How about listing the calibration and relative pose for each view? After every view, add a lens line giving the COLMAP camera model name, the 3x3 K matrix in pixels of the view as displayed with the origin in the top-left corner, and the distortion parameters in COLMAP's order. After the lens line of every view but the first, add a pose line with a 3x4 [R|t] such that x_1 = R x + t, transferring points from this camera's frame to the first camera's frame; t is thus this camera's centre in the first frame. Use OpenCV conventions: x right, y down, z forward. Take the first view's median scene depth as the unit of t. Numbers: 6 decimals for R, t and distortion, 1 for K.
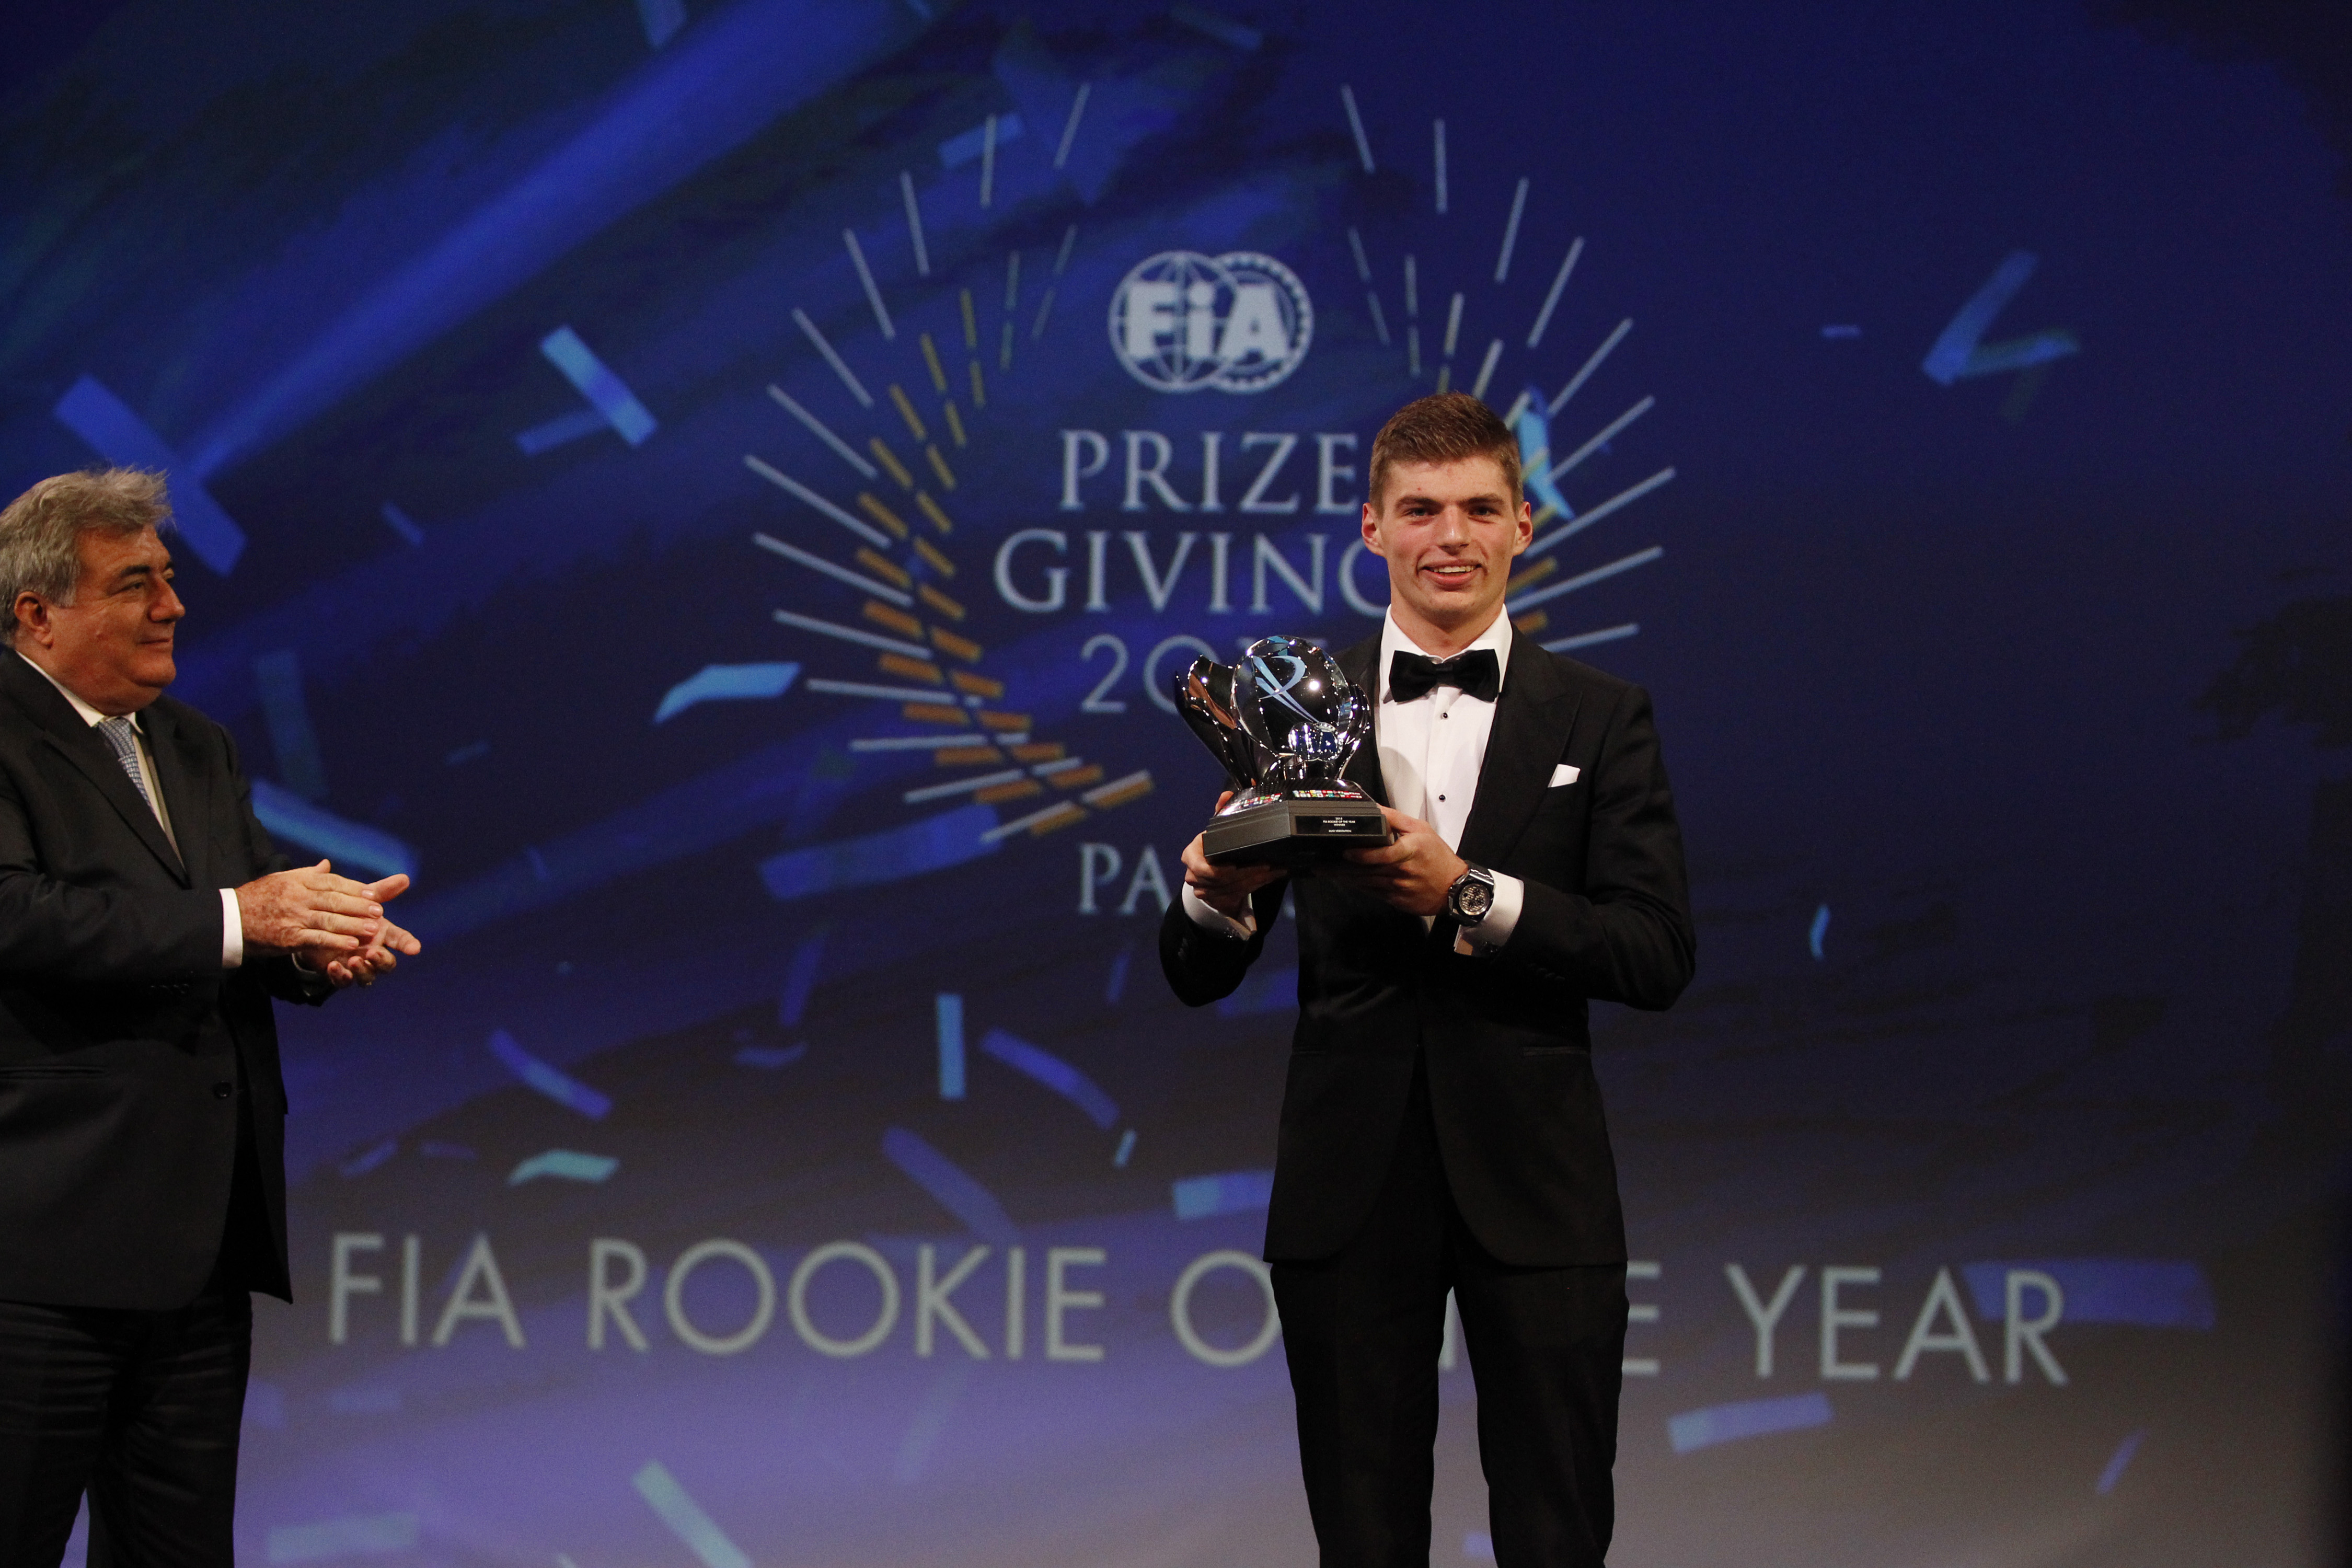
lens RADIAL K [[6234.6, 0, 1193.4], [0, 6234.6, 791.4], [0, 0, 1]] dist [-0.978817, 0.000000]
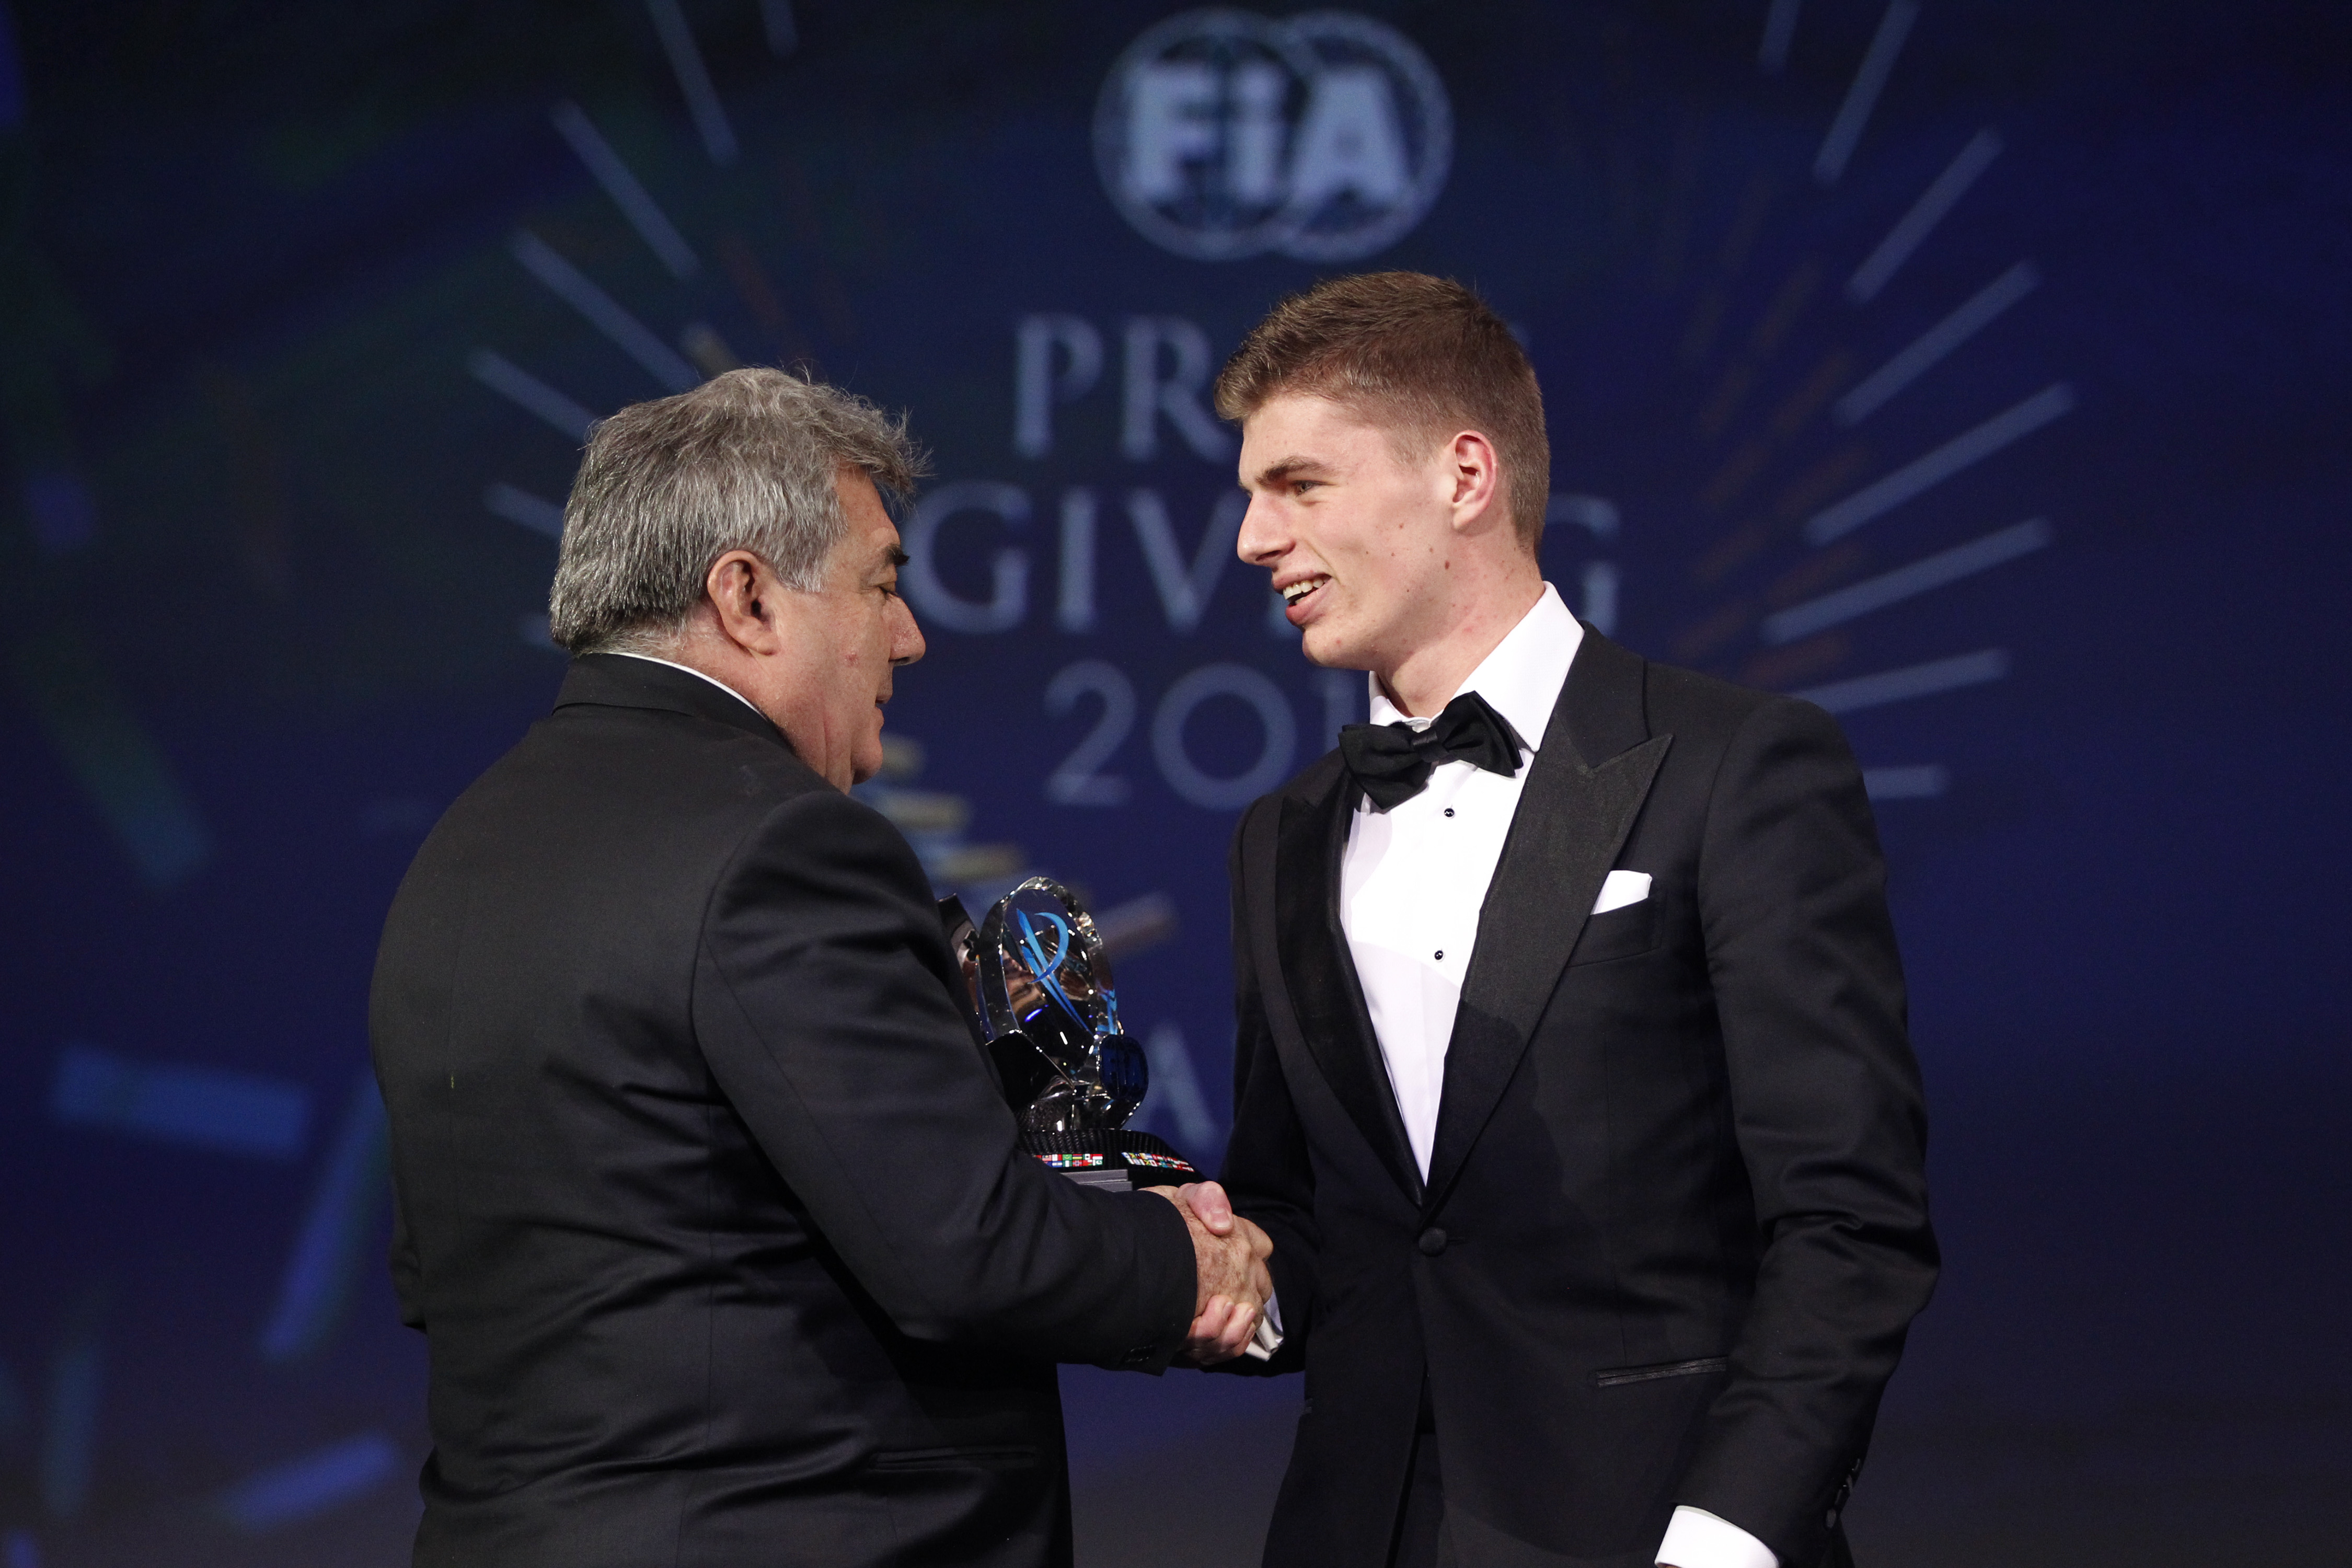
lens RADIAL K [[14060.1, 0, 1177.6], [0, 14060.1, 784.5], [0, 0, 1]] dist [2.940577, 0.000000]
pose [[0.999934, 0.007244, -0.008861, 0.005973], [-0.007377, 0.999860, -0.015013, 0.005581], [0.008751, 0.015077, 0.999848, -0.329967]]
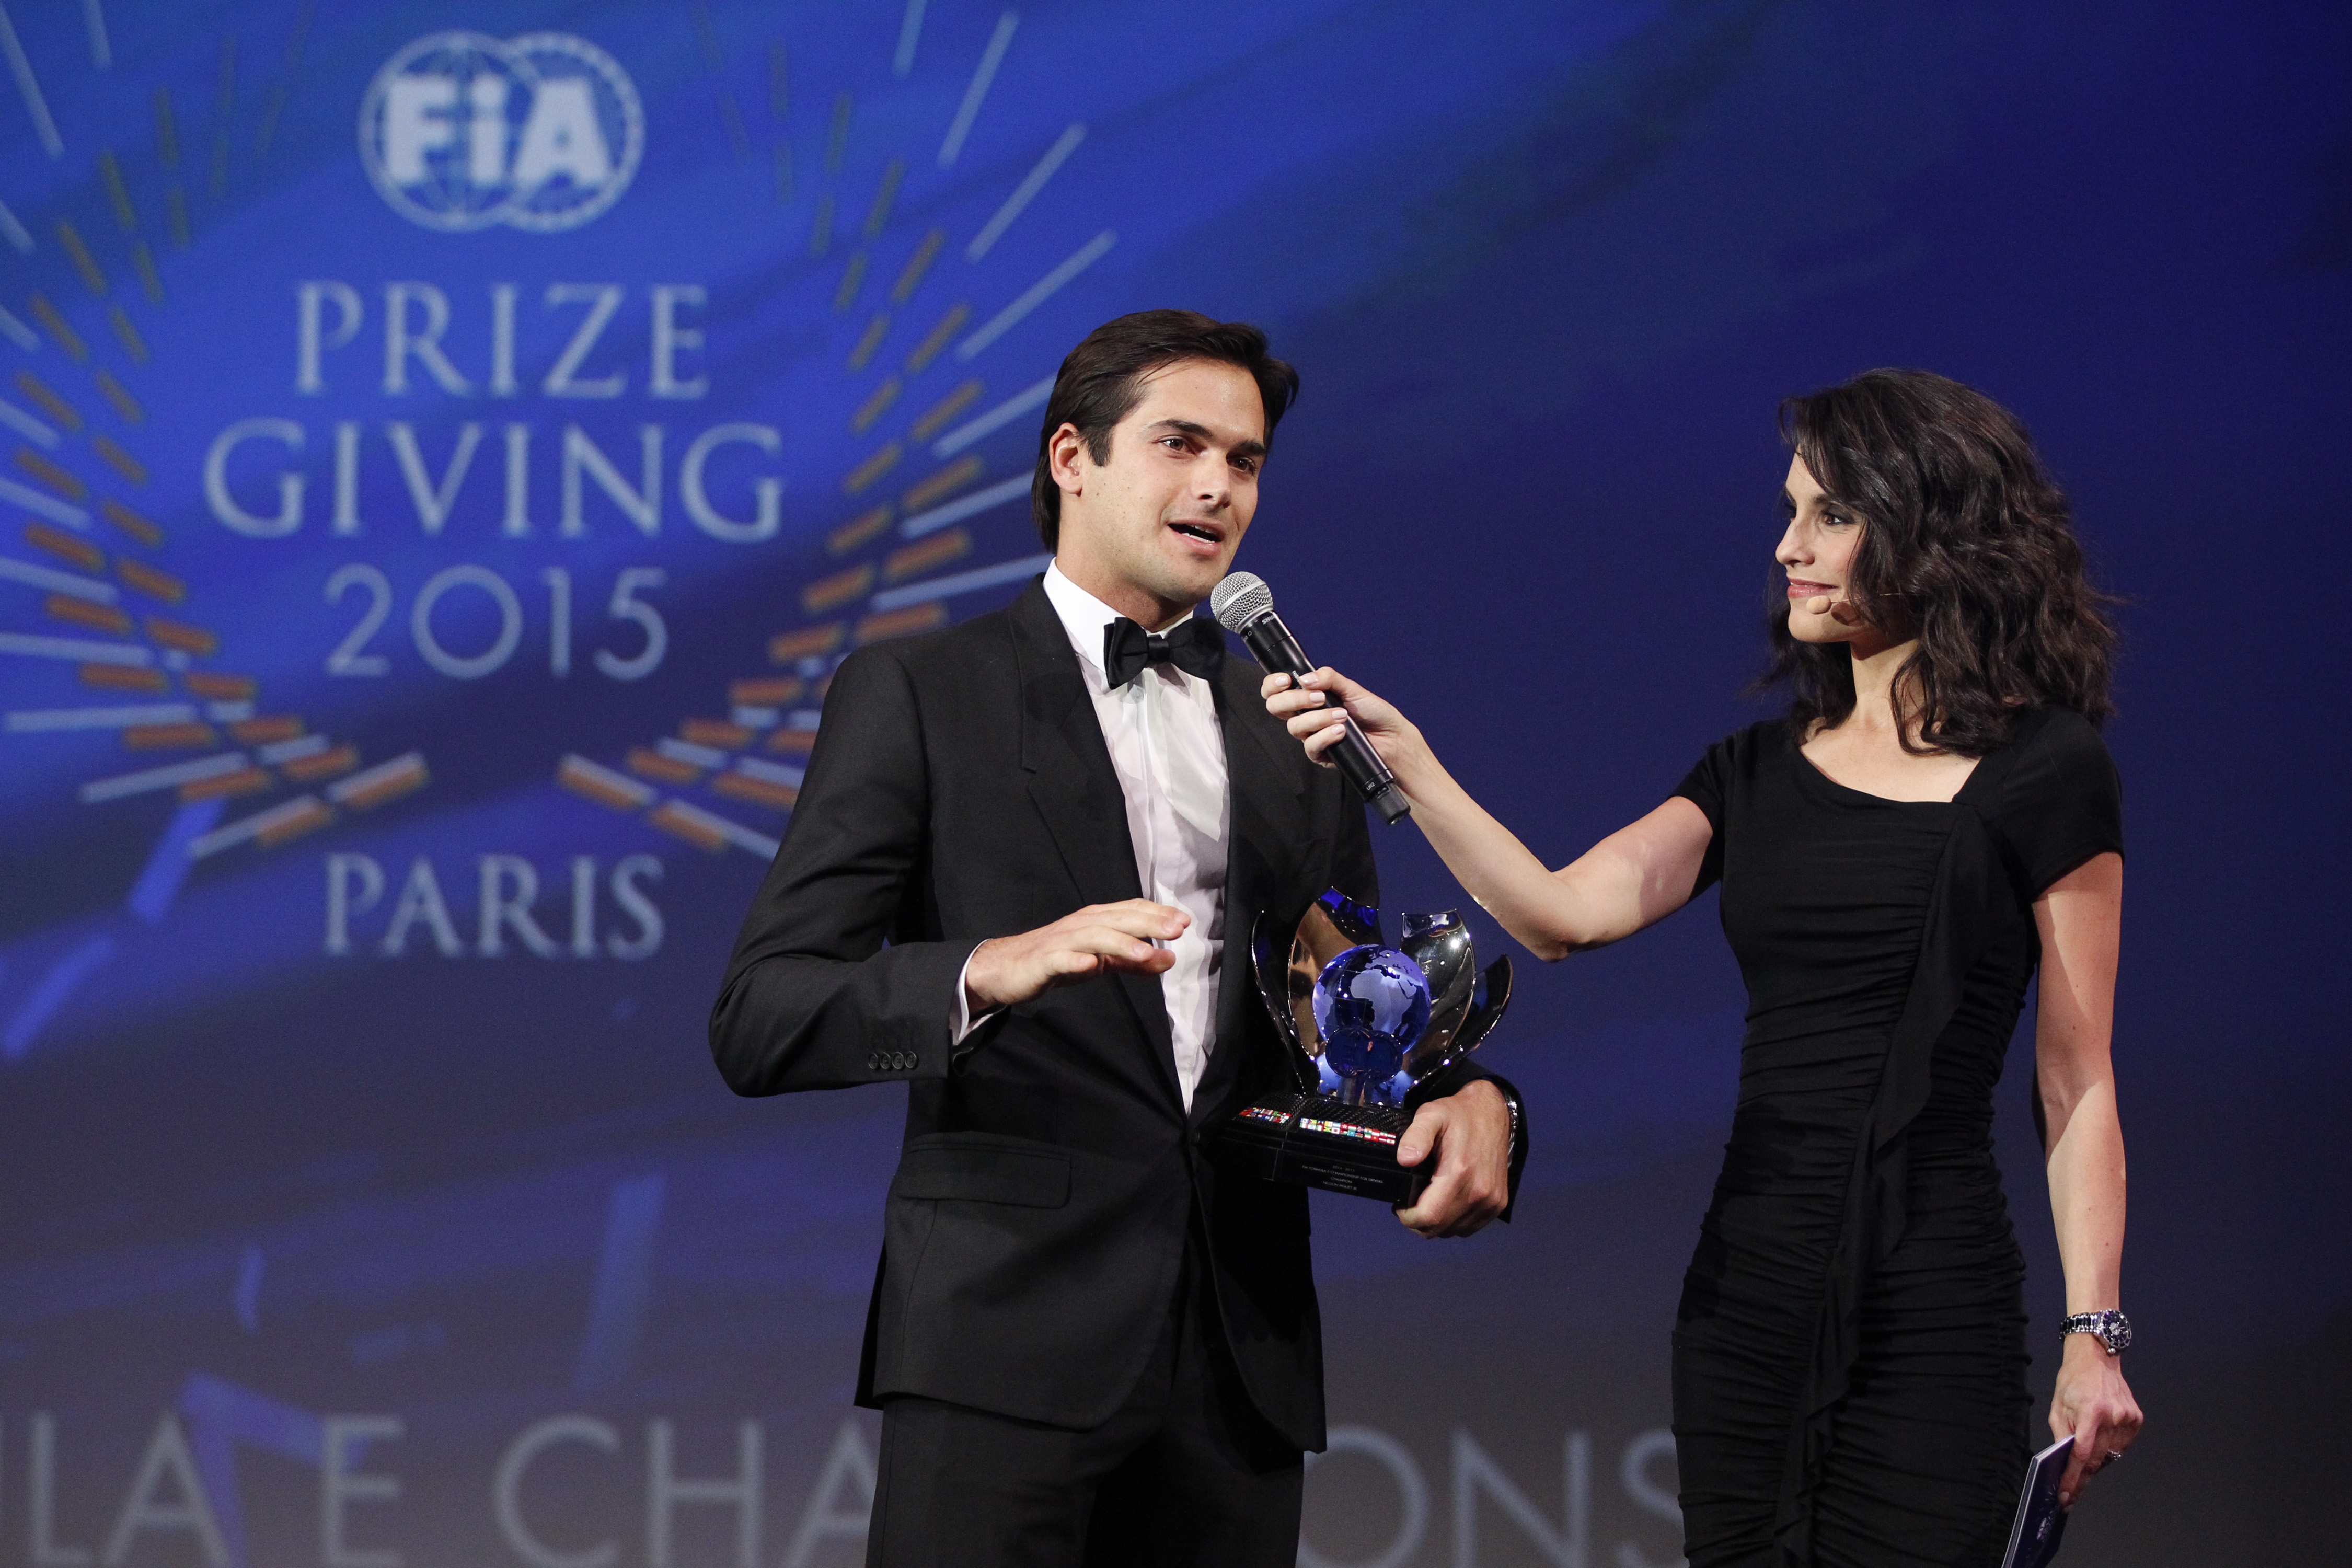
lens RADIAL K [[8893.6, 0, 1174.1], [0, 8893.6, 781.6], [0, 0, 1]] dist [-0.264051, 0.000000]
pose [[0.996967, -0.008409, 0.077365, 0.000317], [0.008383, 0.999965, 0.000664, -0.000082], [-0.077368, -0.000013, 0.997003, -0.035225]]
